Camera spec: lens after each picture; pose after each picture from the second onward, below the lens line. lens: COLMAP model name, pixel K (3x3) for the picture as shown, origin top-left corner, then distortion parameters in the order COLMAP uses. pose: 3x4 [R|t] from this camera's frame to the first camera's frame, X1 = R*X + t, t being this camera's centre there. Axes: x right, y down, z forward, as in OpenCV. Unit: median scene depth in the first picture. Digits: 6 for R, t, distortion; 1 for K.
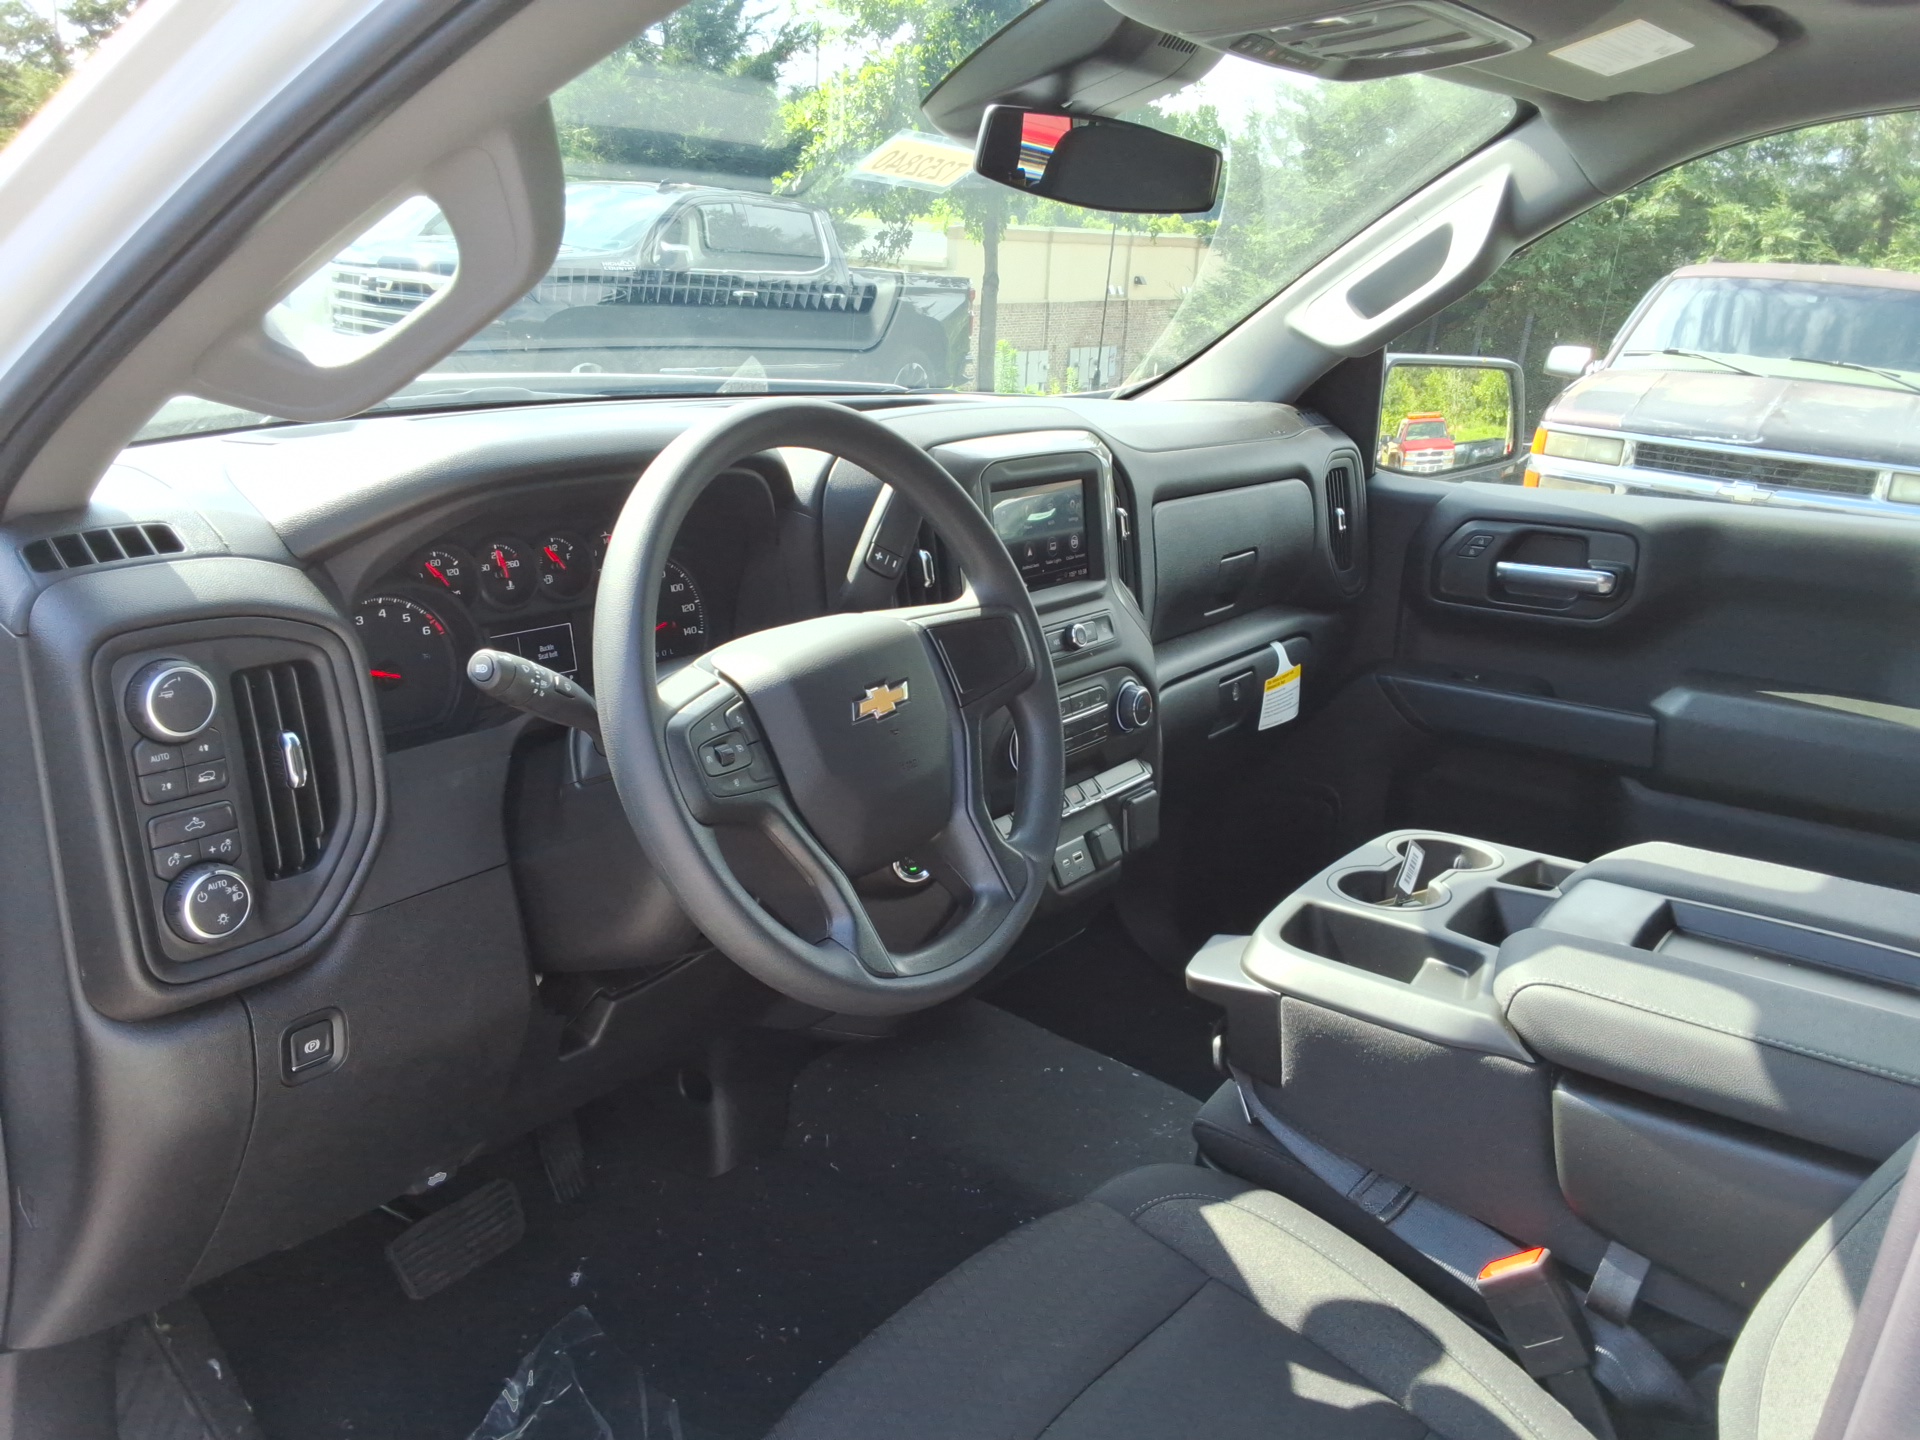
lens RADIAL K [[1556.9, 0, 982.0], [0, 1556.9, 713.1], [0, 0, 1]] dist [0.140237, -0.224772]
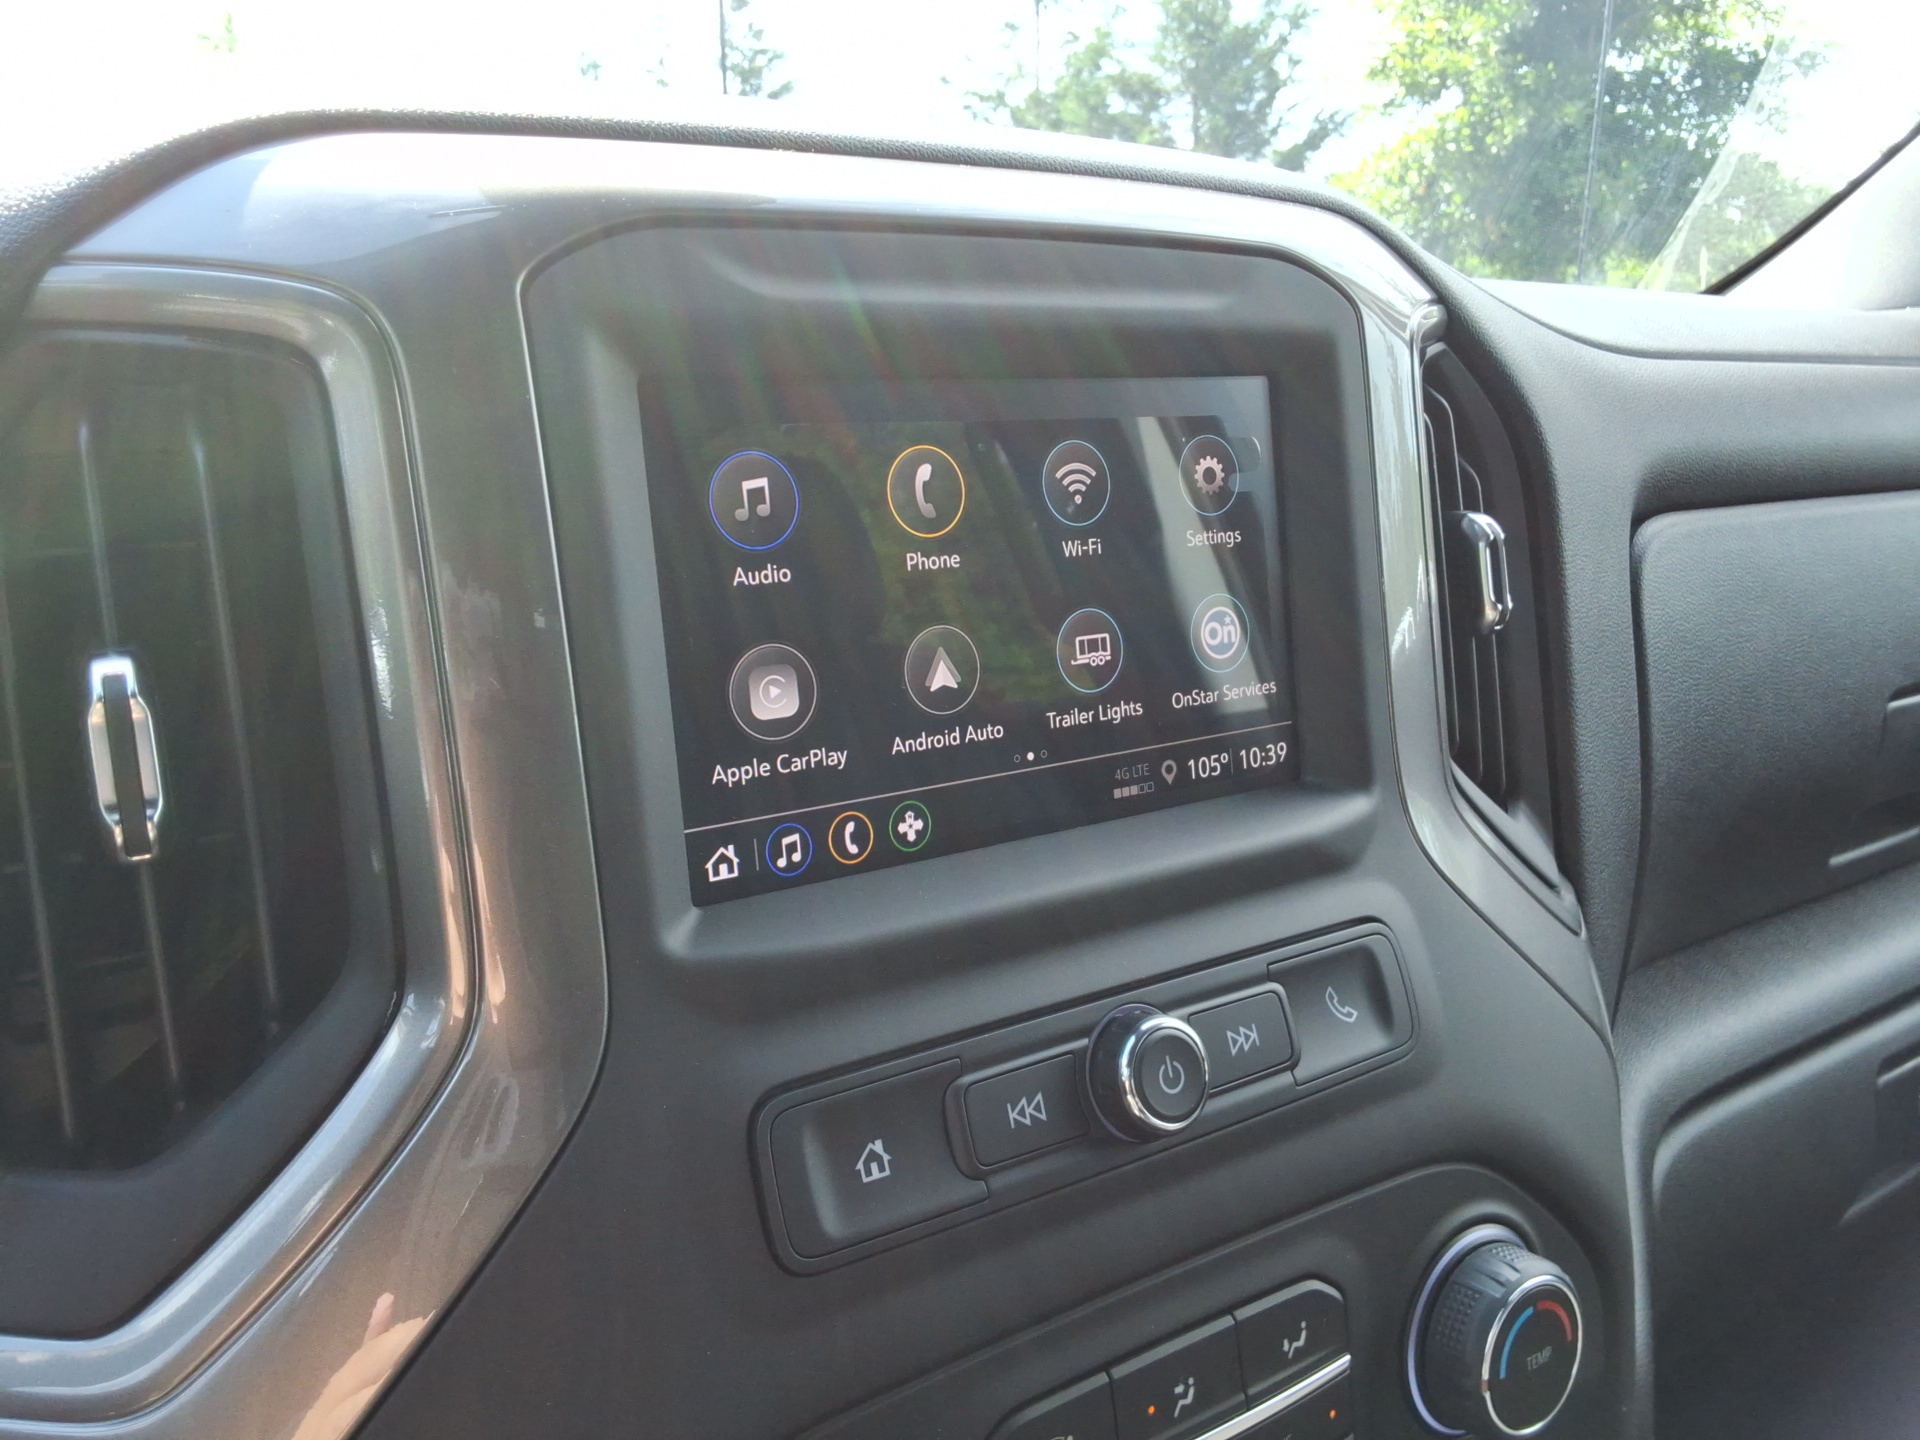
lens RADIAL K [[1556.9, 0, 982.0], [0, 1556.9, 713.1], [0, 0, 1]] dist [0.140237, -0.224772]
pose [[0.942043, 0.021149, -0.334824, 0.103453], [-0.045071, 0.996942, -0.063839, -0.079243], [0.332450, 0.075230, 0.940116, 0.752820]]
